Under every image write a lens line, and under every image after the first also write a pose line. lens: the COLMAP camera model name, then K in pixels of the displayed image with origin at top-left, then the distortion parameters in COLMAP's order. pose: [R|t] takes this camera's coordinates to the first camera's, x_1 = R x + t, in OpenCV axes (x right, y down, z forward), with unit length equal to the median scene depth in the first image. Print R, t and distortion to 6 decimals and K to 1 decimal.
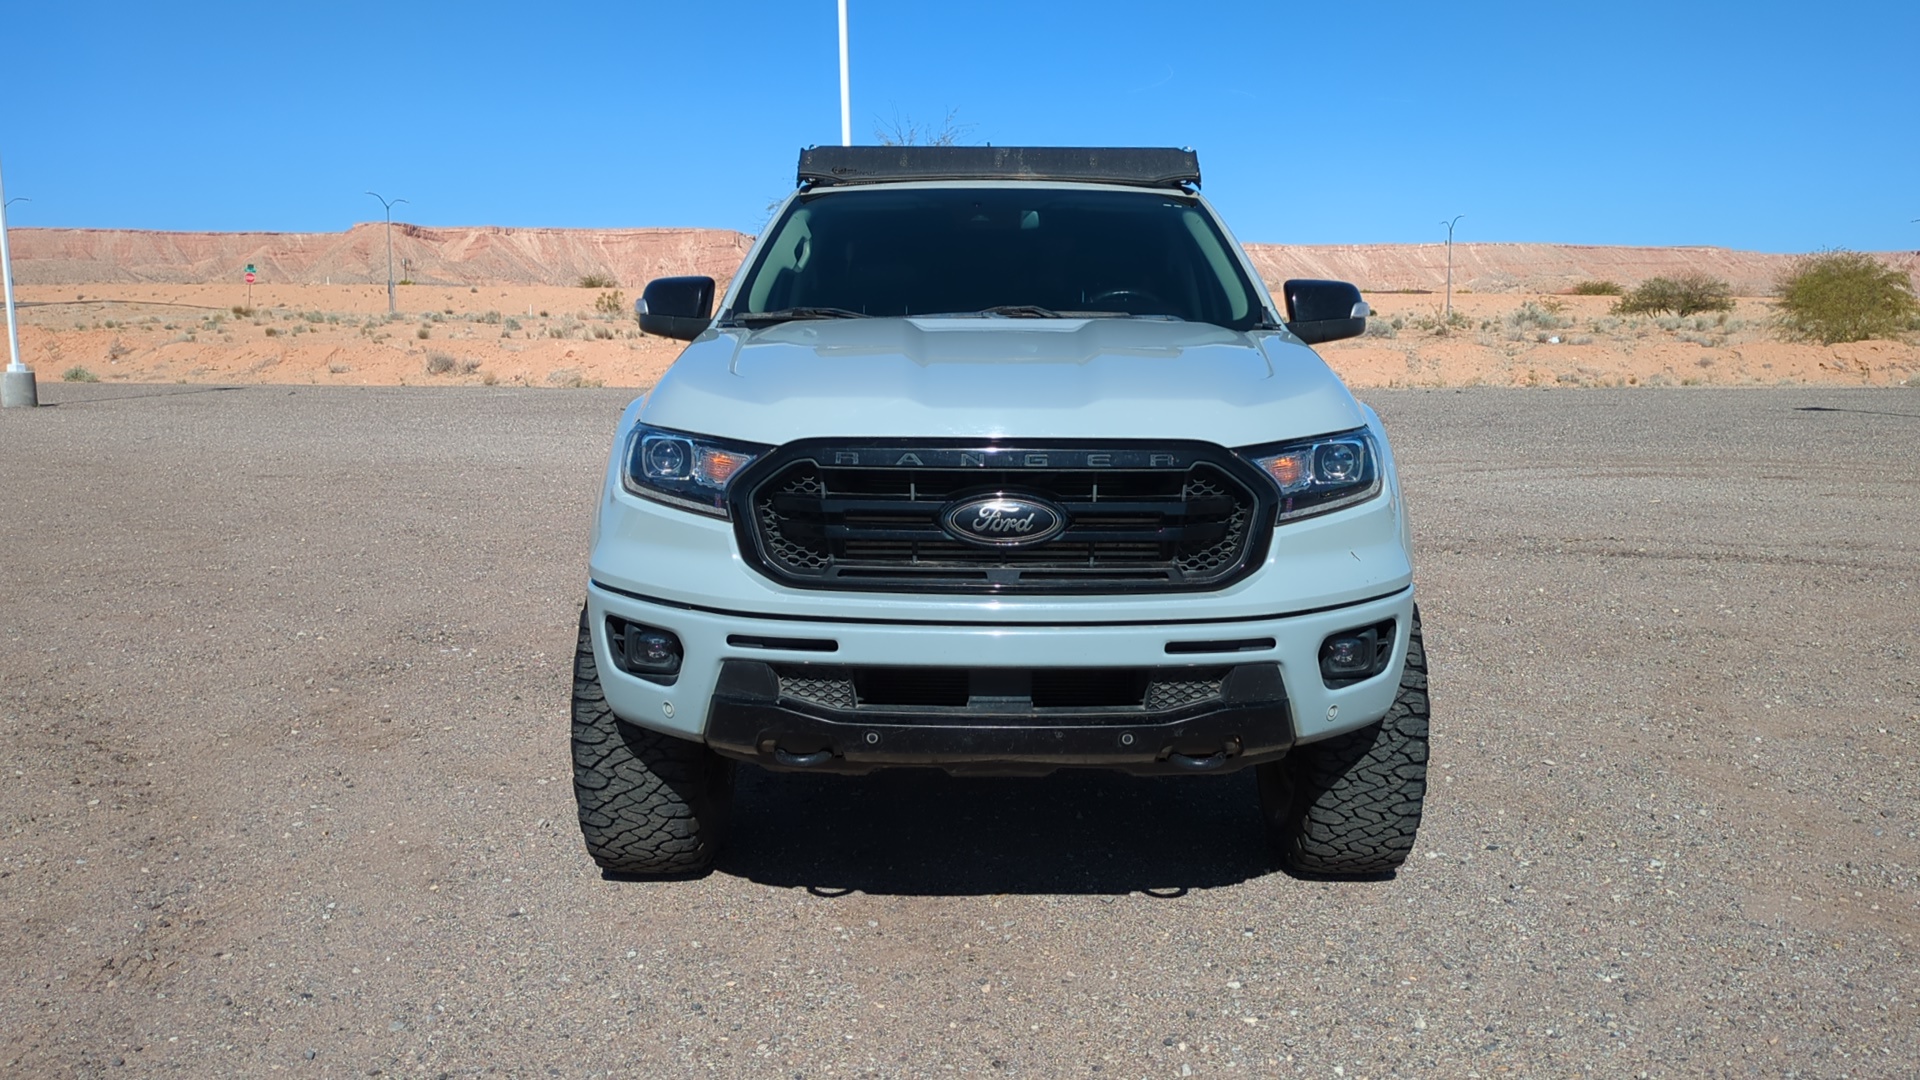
lens RADIAL K [[1632.1, 0, 978.4], [0, 1632.1, 548.0], [0, 0, 1]] dist [0.081451, -0.125189]
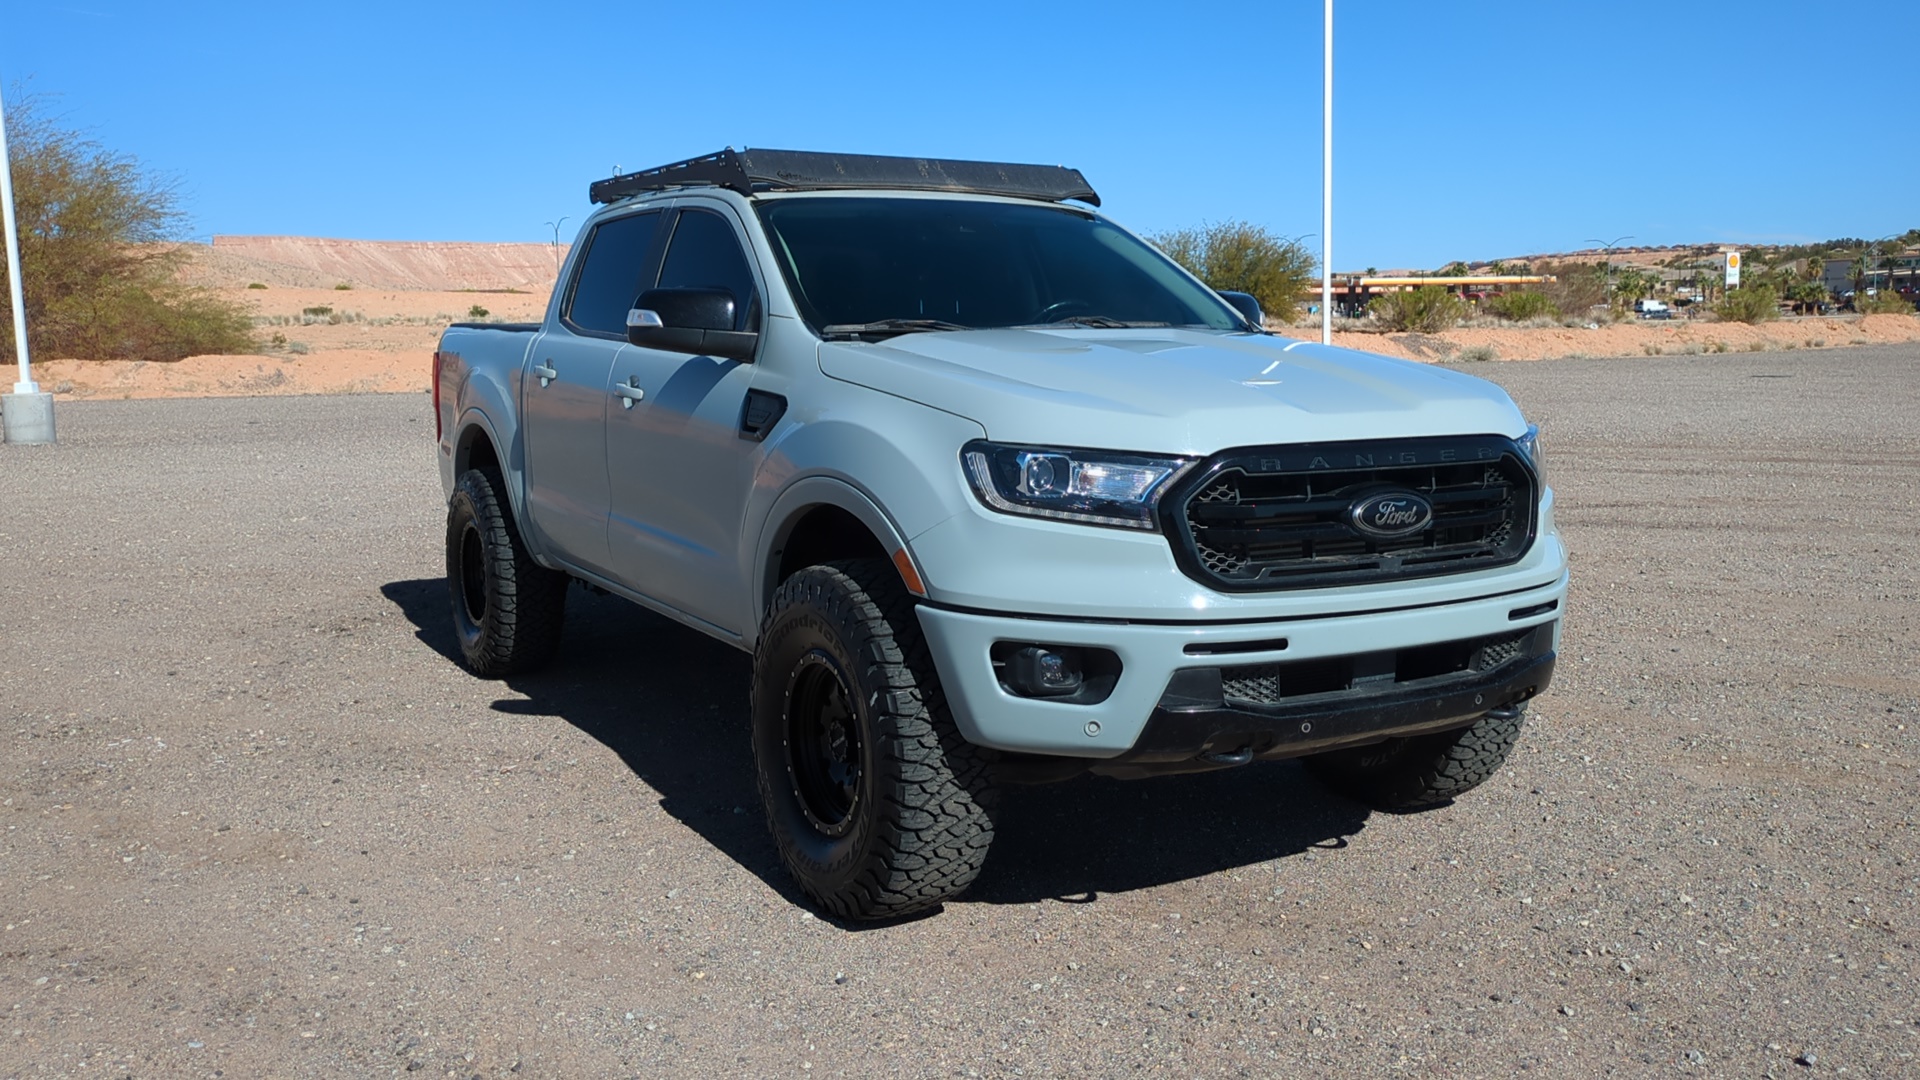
lens RADIAL K [[1632.1, 0, 978.4], [0, 1632.1, 548.0], [0, 0, 1]] dist [0.081451, -0.125189]
pose [[0.862494, -0.076549, 0.500243, -0.755865], [0.076685, 0.996848, 0.020325, -0.036722], [-0.500223, 0.020831, 0.865646, 0.182204]]
